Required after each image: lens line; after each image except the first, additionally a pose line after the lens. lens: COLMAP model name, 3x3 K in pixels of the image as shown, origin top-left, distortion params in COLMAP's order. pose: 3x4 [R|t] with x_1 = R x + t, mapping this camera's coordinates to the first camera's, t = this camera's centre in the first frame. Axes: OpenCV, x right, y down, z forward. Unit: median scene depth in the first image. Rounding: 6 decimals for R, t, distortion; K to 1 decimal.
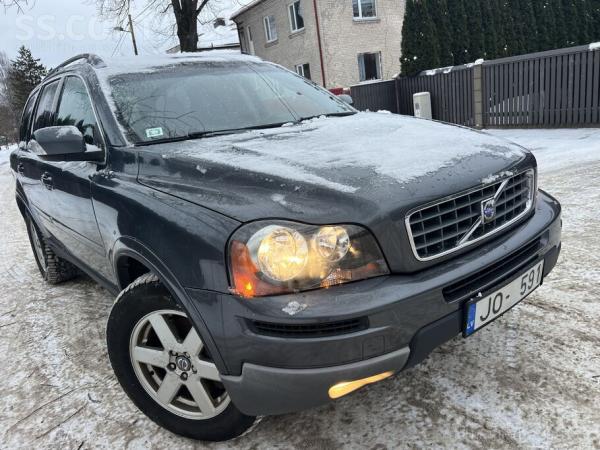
lens RADIAL K [[469.9, 0, 302.5], [0, 469.9, 218.9], [0, 0, 1]] dist [0.013369, -0.003353]
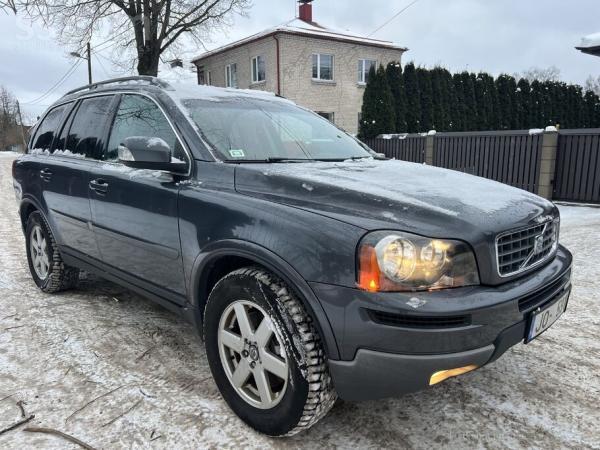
lens RADIAL K [[458.1, 0, 300.0], [0, 458.1, 225.0], [0, 0, 1]] dist [0.050429, -0.057793]
pose [[0.986282, 0.102312, 0.129535, -0.344432], [-0.090628, 0.991524, -0.093096, 0.089530], [-0.137962, 0.080079, 0.987195, -0.110805]]
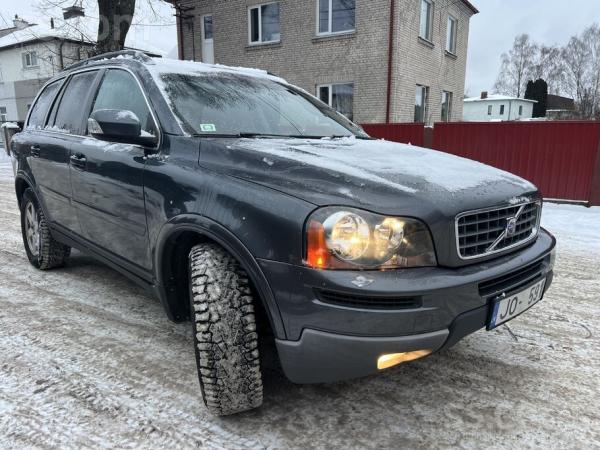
lens RADIAL K [[458.1, 0, 300.0], [0, 458.1, 225.0], [0, 0, 1]] dist [0.050429, -0.057793]
pose [[0.988337, 0.124023, 0.088362, -0.201023], [-0.118671, 0.990903, -0.063465, 0.098558], [-0.095429, 0.052239, 0.994065, -0.085718]]
